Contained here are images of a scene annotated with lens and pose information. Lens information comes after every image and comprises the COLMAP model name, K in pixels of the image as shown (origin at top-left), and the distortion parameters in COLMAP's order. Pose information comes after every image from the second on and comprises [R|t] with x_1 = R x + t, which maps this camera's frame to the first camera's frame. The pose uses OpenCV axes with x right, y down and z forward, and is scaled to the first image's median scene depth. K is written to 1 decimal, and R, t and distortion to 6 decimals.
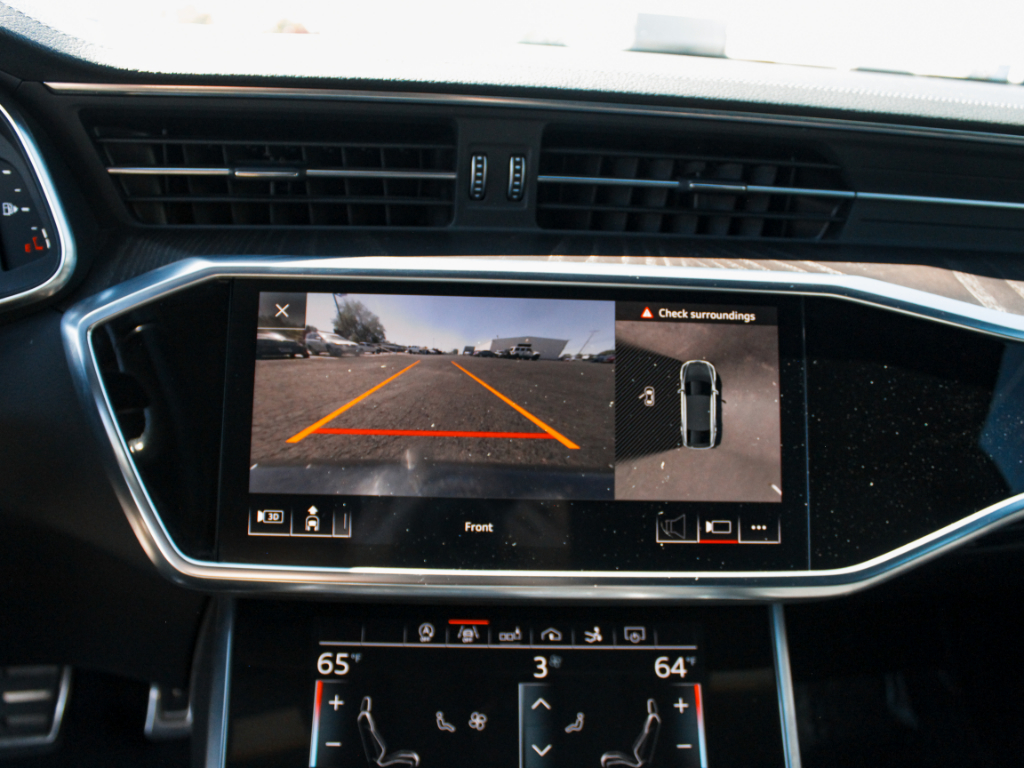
lens RADIAL K [[971.4, 0, 512.0], [0, 971.4, 384.0], [0, 0, 1]] dist [-0.172669, 0.176227]
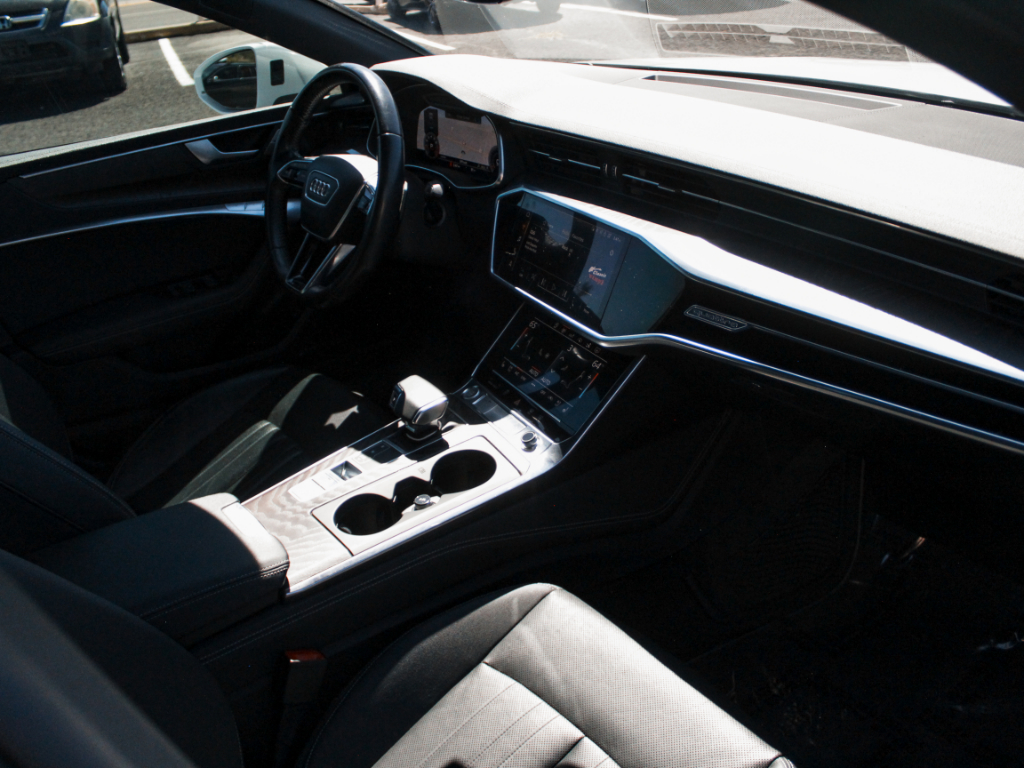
lens RADIAL K [[944.2, 0, 512.0], [0, 944.2, 384.0], [0, 0, 1]] dist [-0.124893, 0.019028]
pose [[0.445397, 0.340797, -0.827937, 2.305677], [-0.192994, 0.939530, 0.282908, -0.357984], [0.874286, 0.033780, 0.484235, -0.486997]]
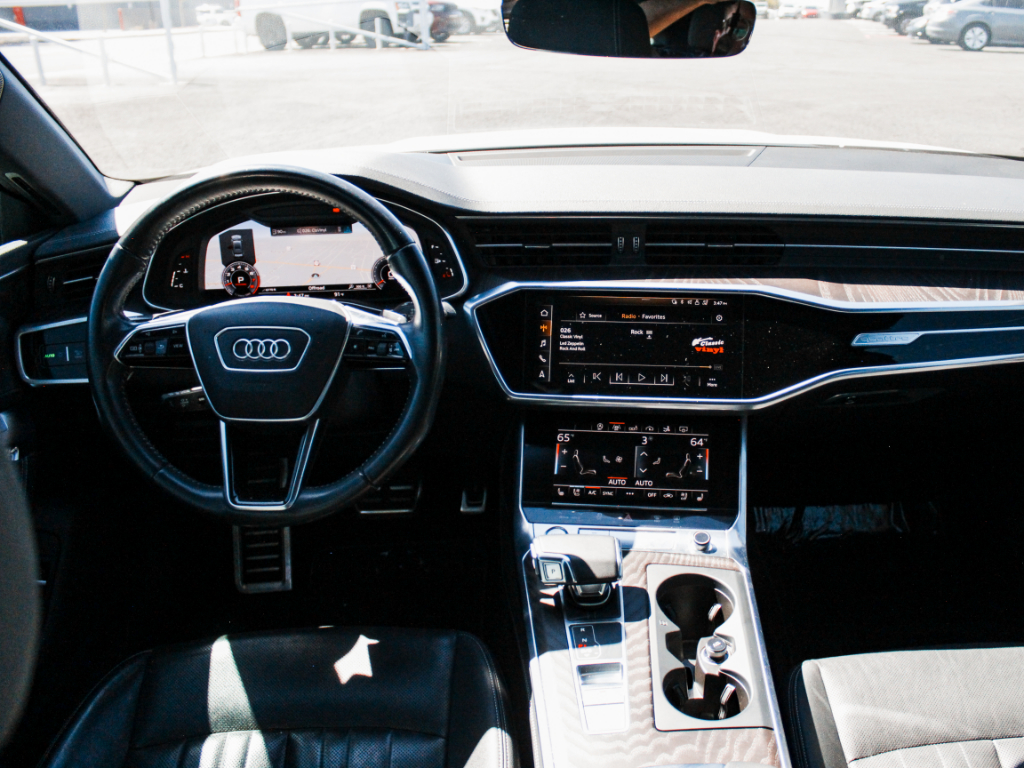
lens RADIAL K [[960.3, 0, 561.9], [0, 960.3, 373.9], [0, 0, 1]] dist [-0.109059, 0.019959]
pose [[0.985999, 0.005733, -0.166650, 0.239514], [0.005193, 0.997868, 0.065054, -0.046675], [0.166668, -0.065008, 0.983868, -1.543756]]
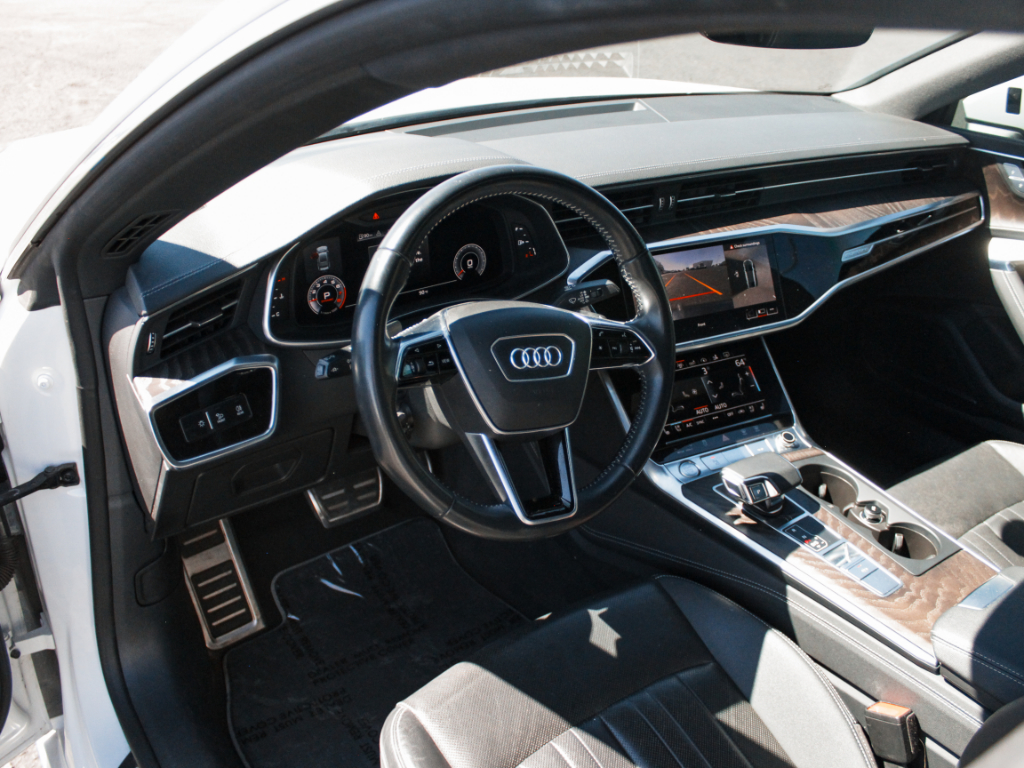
lens RADIAL K [[944.2, 0, 512.0], [0, 944.2, 384.0], [0, 0, 1]] dist [-0.124893, 0.019028]
pose [[0.910395, -0.210786, 0.356021, -1.559345], [0.148940, 0.969769, 0.193302, -0.312867], [-0.386003, -0.122955, 0.914267, -1.422327]]
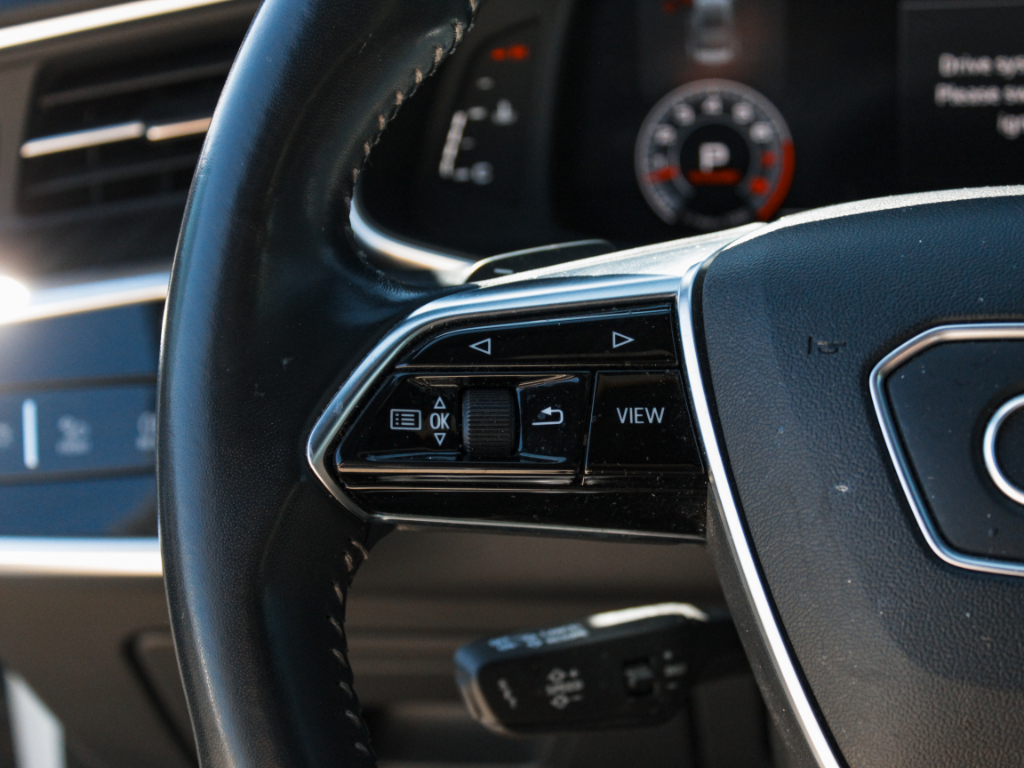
lens RADIAL K [[1944.6, 0, 512.0], [0, 1944.6, 384.0], [0, 0, 1]] dist [0.019246, -0.149736]
pose [[0.929062, 0.029203, -0.368770, -0.723539], [-0.026053, 0.999569, 0.013519, 0.000436], [0.369006, -0.002953, 0.929422, -0.362941]]
